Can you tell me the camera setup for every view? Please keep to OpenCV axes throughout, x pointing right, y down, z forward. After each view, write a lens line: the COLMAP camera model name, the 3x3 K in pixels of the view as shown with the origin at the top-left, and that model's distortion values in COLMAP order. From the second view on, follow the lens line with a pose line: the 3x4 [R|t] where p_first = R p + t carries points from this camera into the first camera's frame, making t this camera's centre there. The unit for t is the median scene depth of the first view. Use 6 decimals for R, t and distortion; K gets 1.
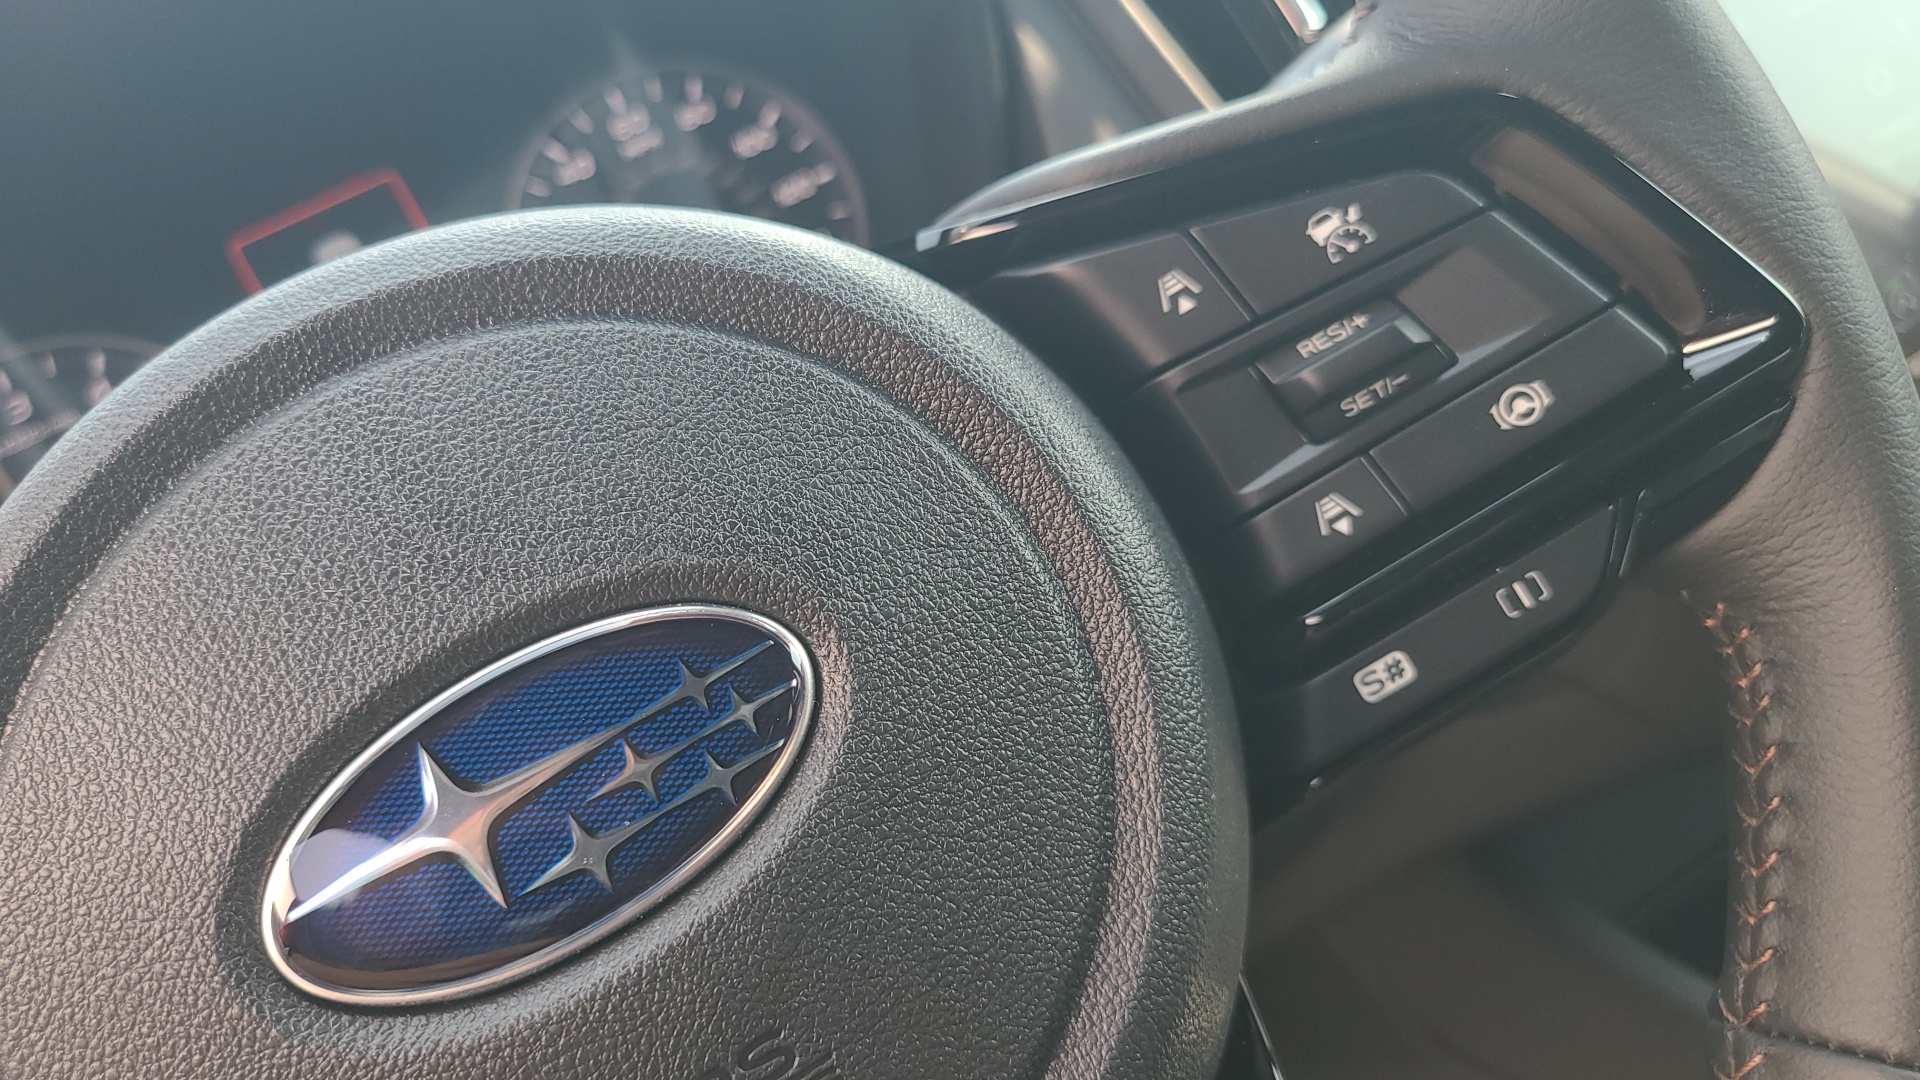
lens RADIAL K [[1597.2, 0, 961.3], [0, 1597.2, 532.8], [0, 0, 1]] dist [-0.042088, -0.000335]
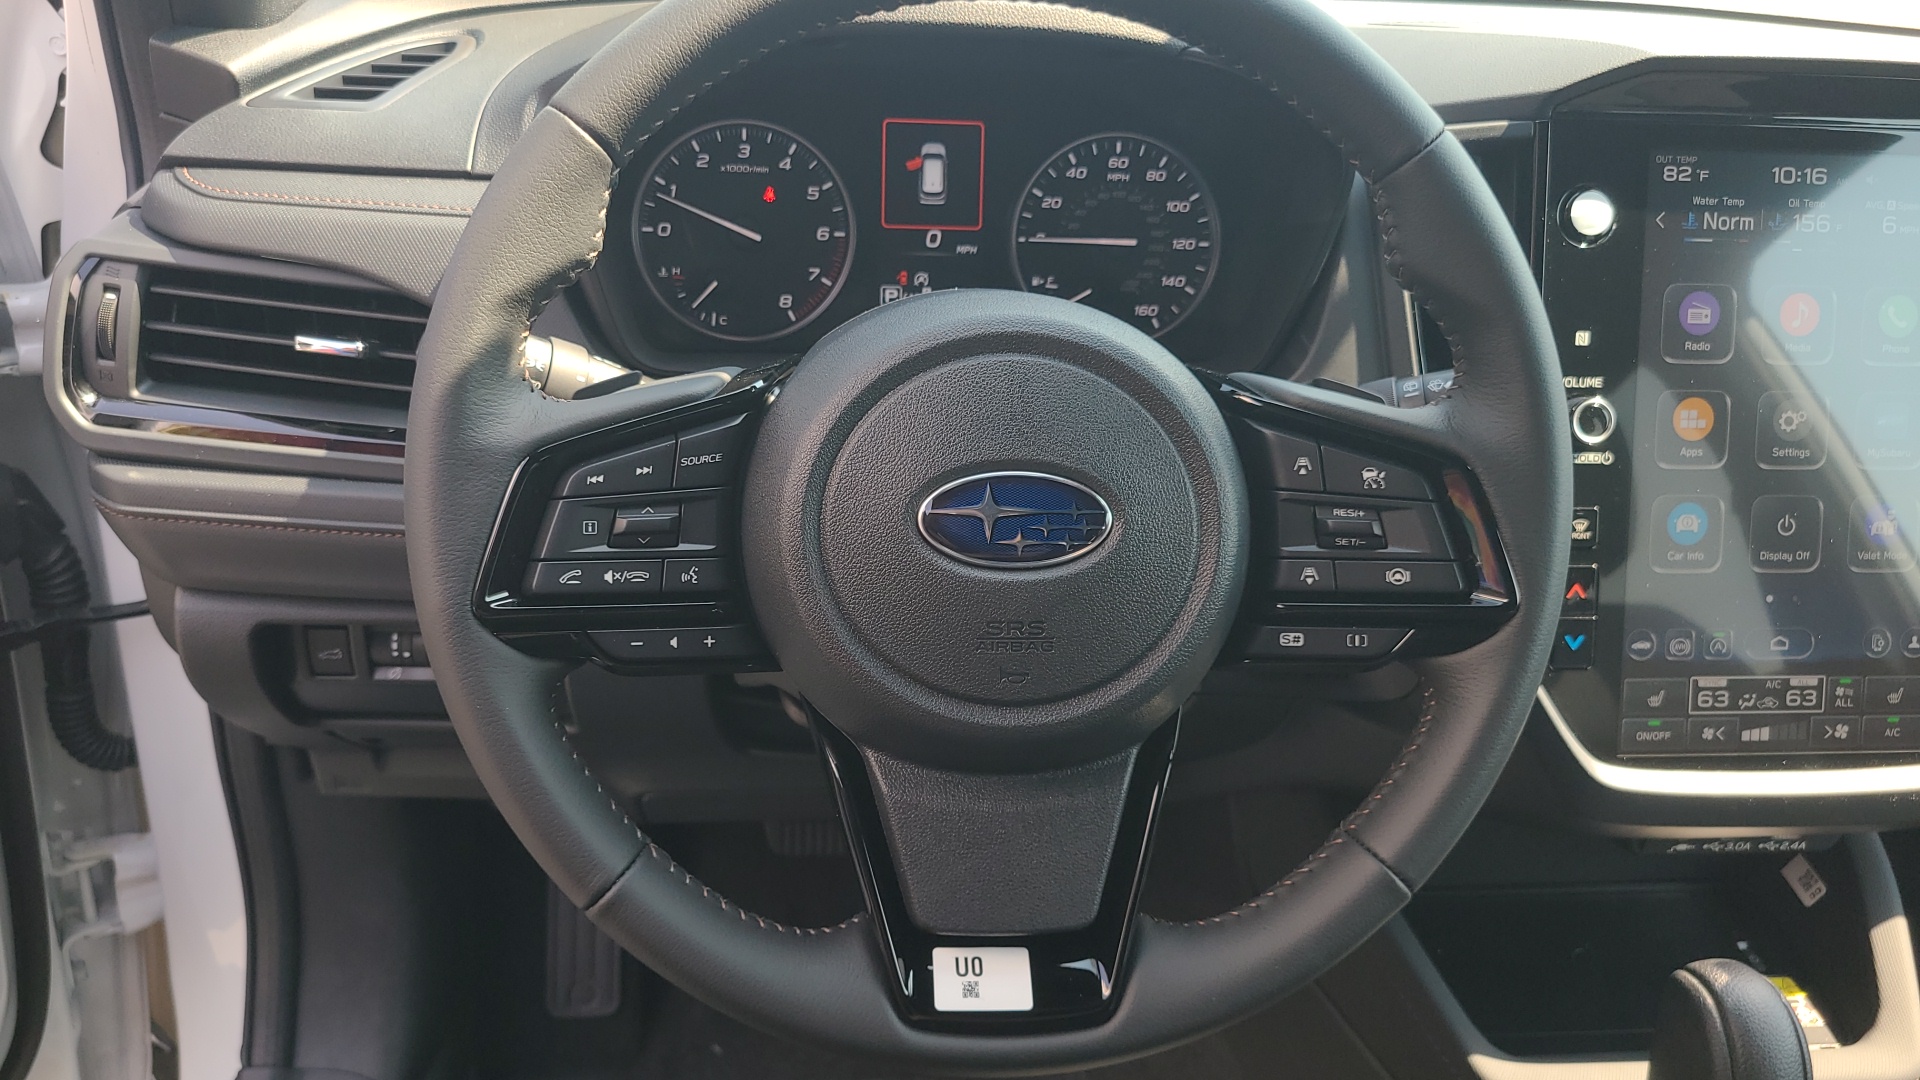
lens RADIAL K [[1431.8, 0, 953.6], [0, 1431.8, 524.5], [0, 0, 1]] dist [0.060551, -0.053231]
pose [[0.855727, 0.511031, -0.081106, -0.105158], [-0.500535, 0.857283, 0.120545, -0.074176], [0.131134, -0.062557, 0.989389, -1.343829]]
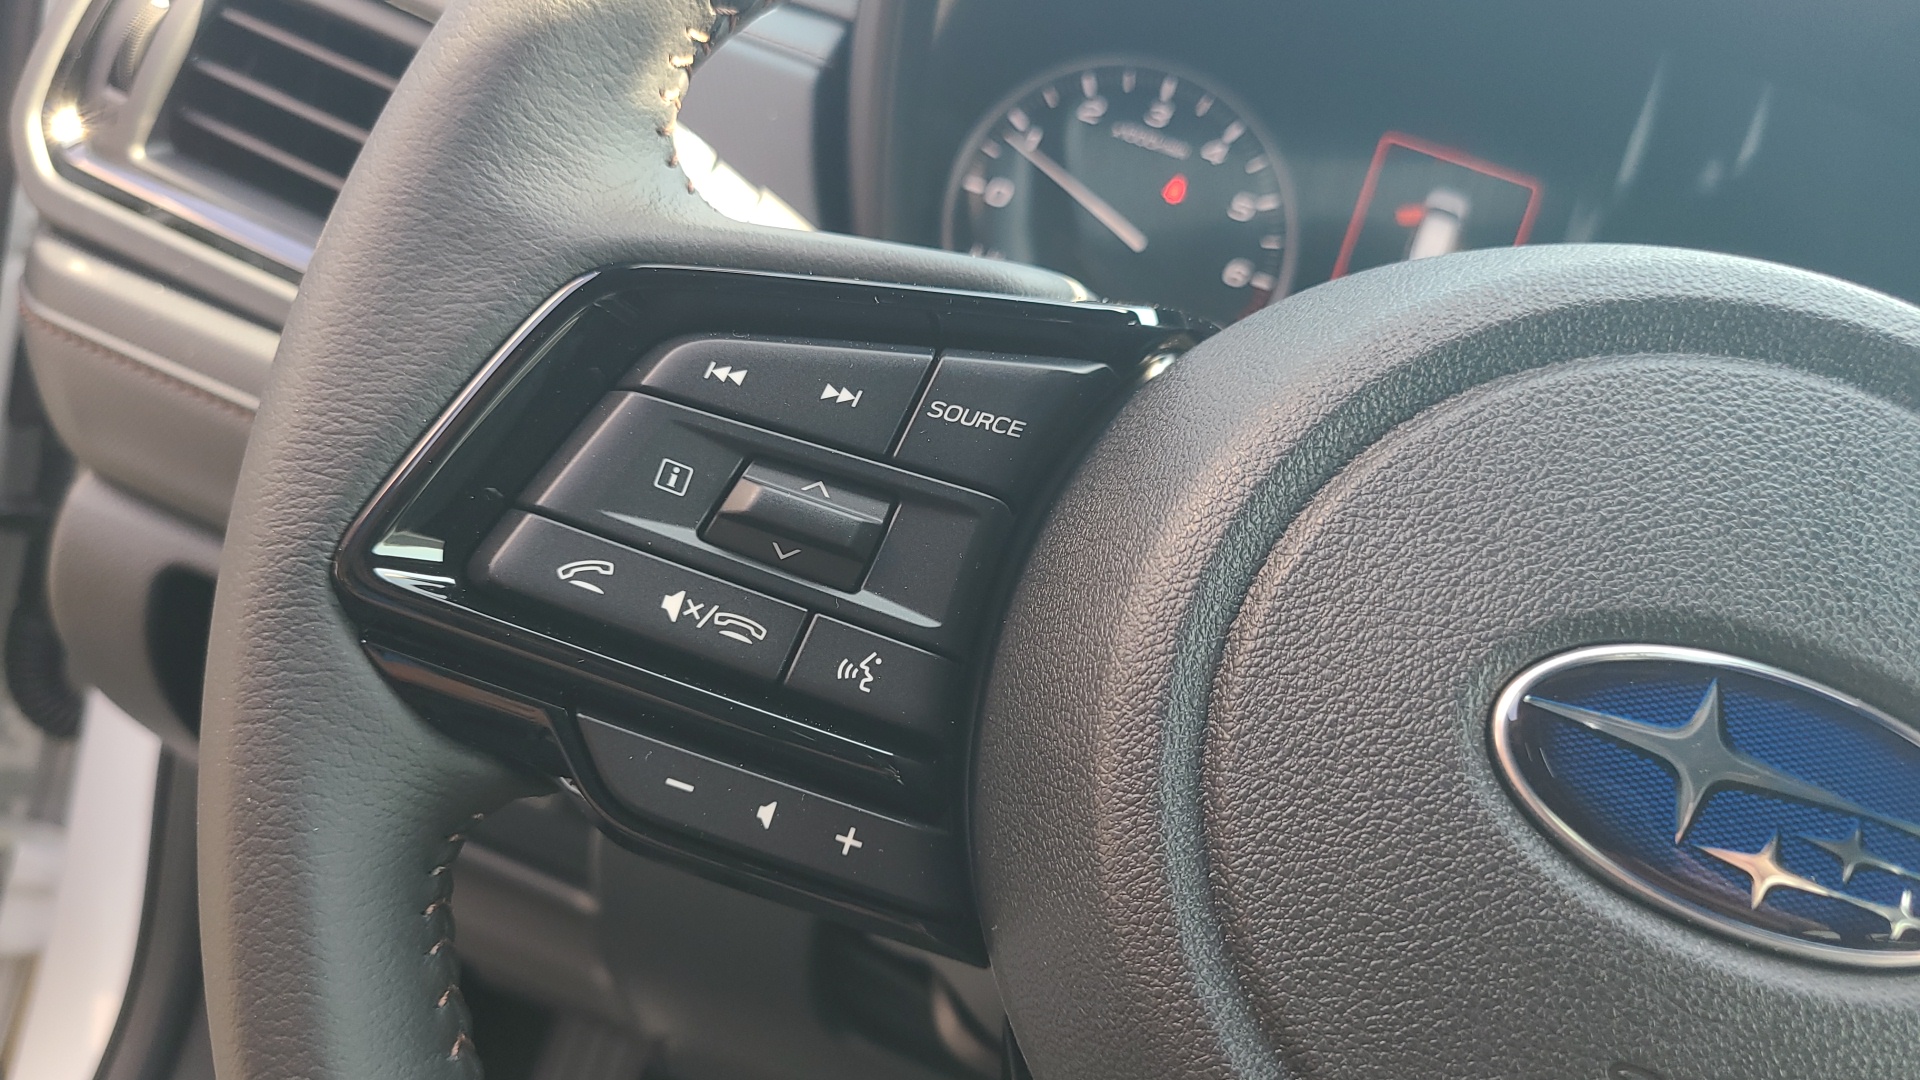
lens RADIAL K [[1431.8, 0, 943.6], [0, 1431.8, 569.9], [0, 0, 1]] dist [0.060551, -0.053231]
pose [[0.625566, 0.728238, -0.279887, -0.350440], [-0.734569, 0.670648, 0.103149, 0.287461], [0.262822, 0.141070, 0.954476, -0.076476]]
